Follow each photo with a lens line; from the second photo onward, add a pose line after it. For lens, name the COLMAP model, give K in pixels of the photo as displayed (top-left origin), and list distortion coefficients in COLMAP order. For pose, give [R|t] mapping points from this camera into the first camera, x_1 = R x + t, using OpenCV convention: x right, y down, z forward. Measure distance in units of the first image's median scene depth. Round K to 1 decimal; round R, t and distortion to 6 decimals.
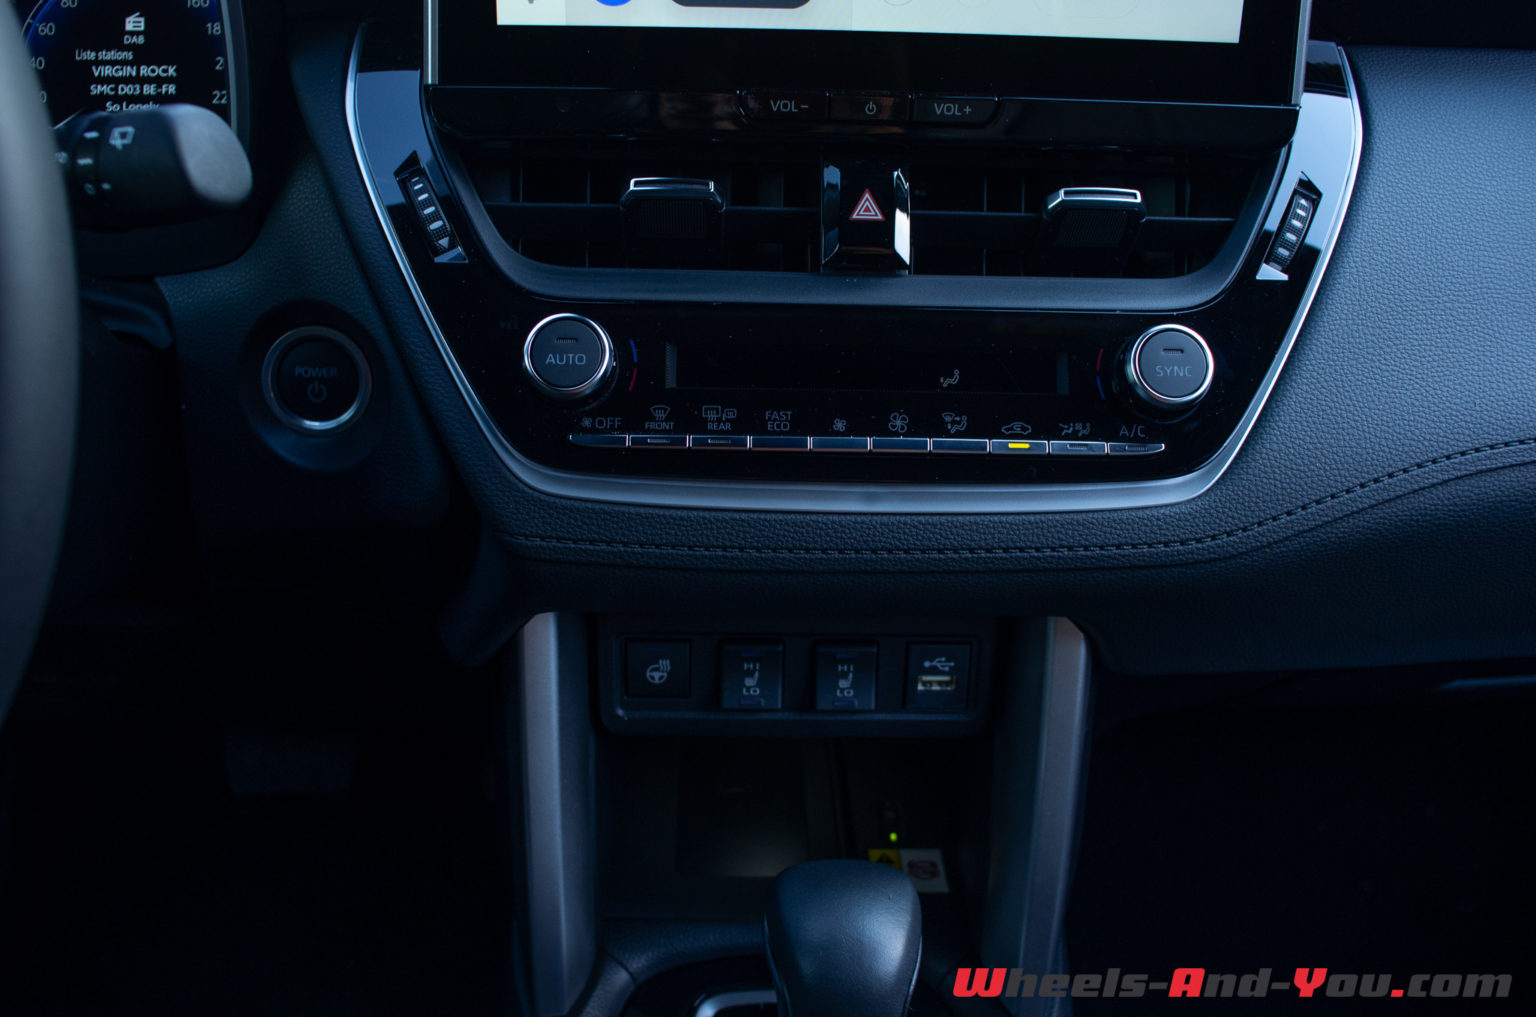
lens RADIAL K [[1431.7, 0, 768.0], [0, 1431.7, 508.5], [0, 0, 1]] dist [-0.112457, 0.104771]
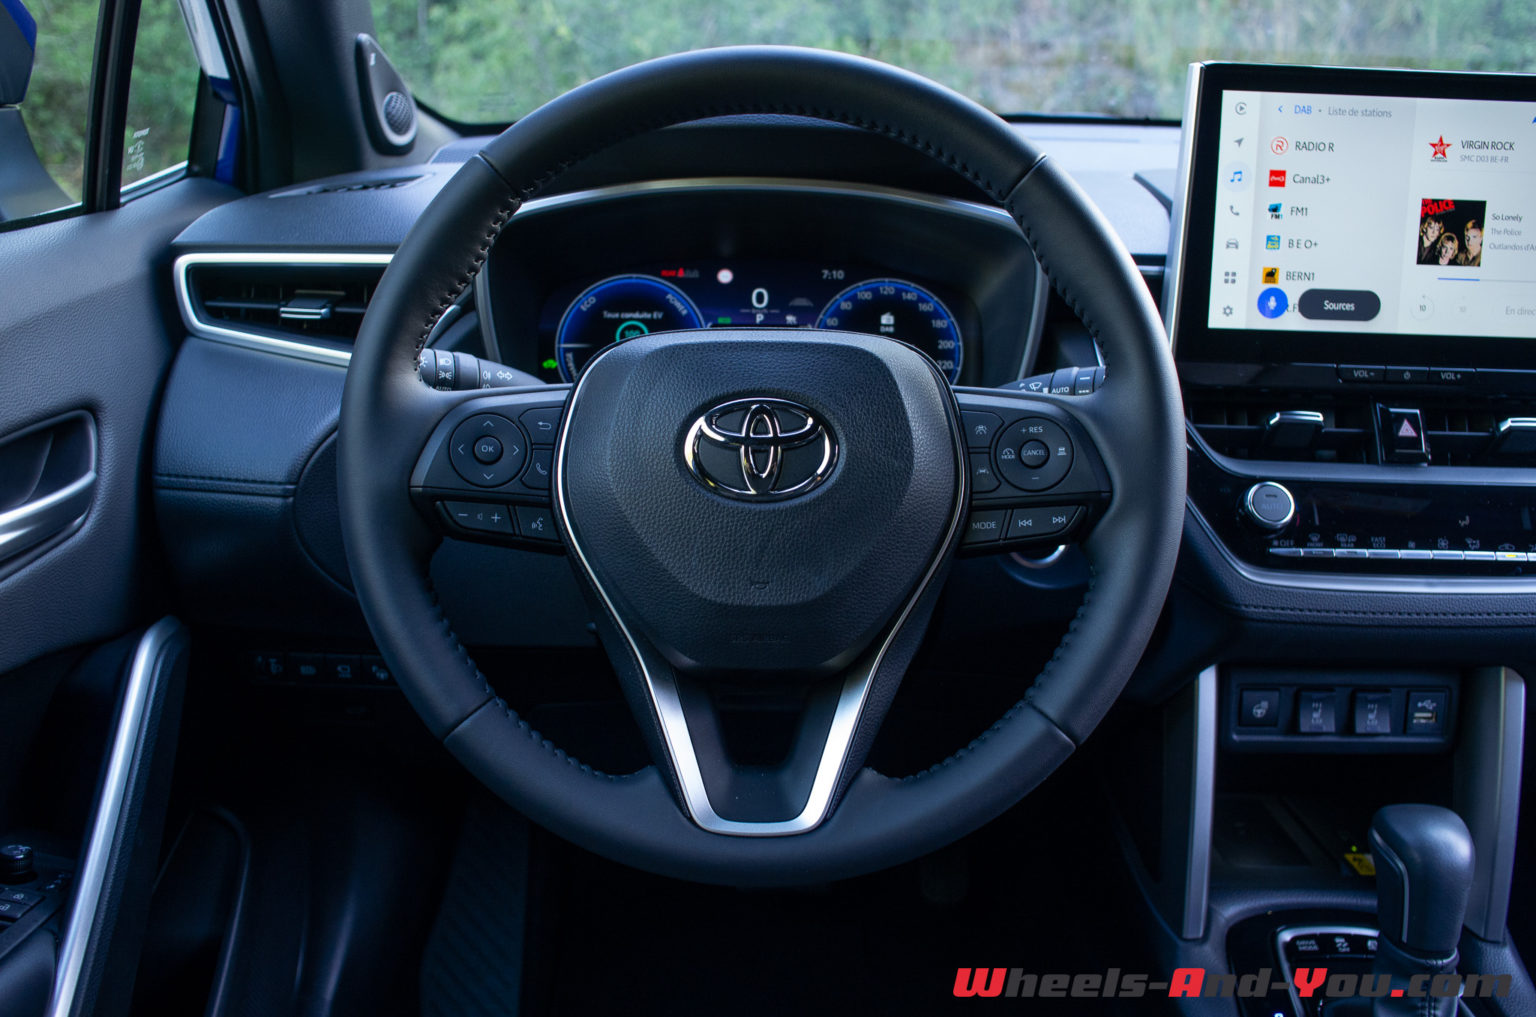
lens RADIAL K [[1431.7, 0, 768.0], [0, 1431.7, 508.5], [0, 0, 1]] dist [-0.112457, 0.104771]
pose [[0.999930, 0.004321, -0.011008, -0.718807], [-0.006372, 0.981028, -0.193762, 0.237063], [0.009962, 0.193819, 0.980987, -0.731683]]
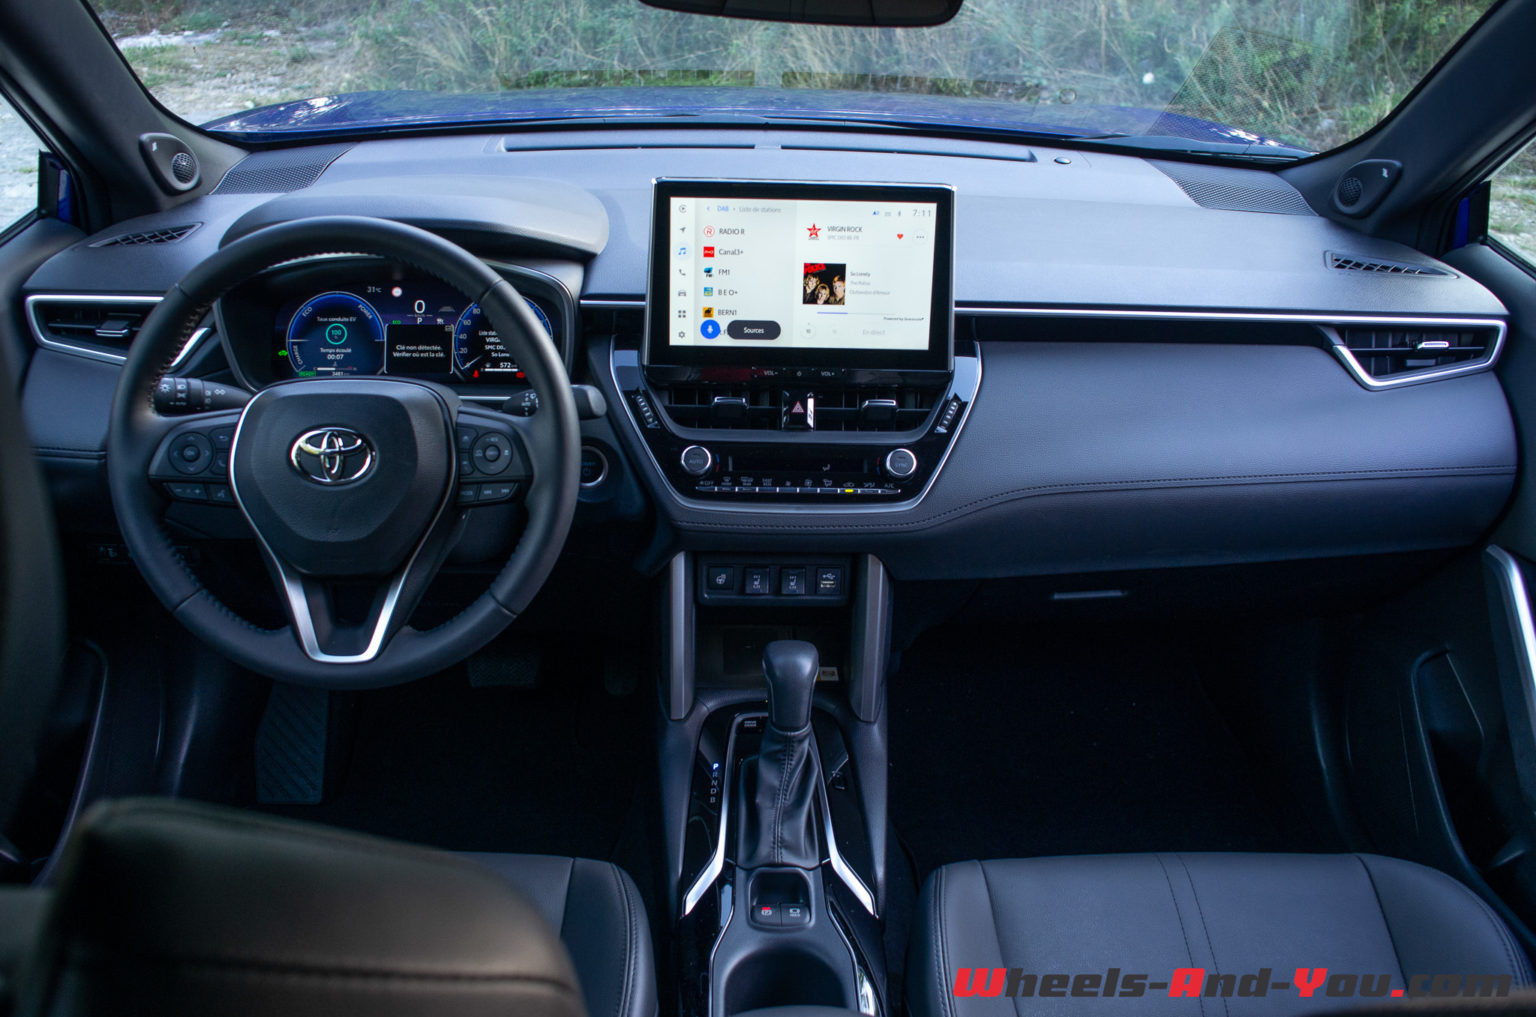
lens RADIAL K [[1431.7, 0, 768.0], [0, 1431.7, 508.5], [0, 0, 1]] dist [-0.112457, 0.104771]
pose [[0.999947, -0.000648, 0.010317, -0.020751], [0.001170, 0.998715, -0.050669, 0.135896], [-0.010271, 0.050678, 0.998662, -1.855793]]
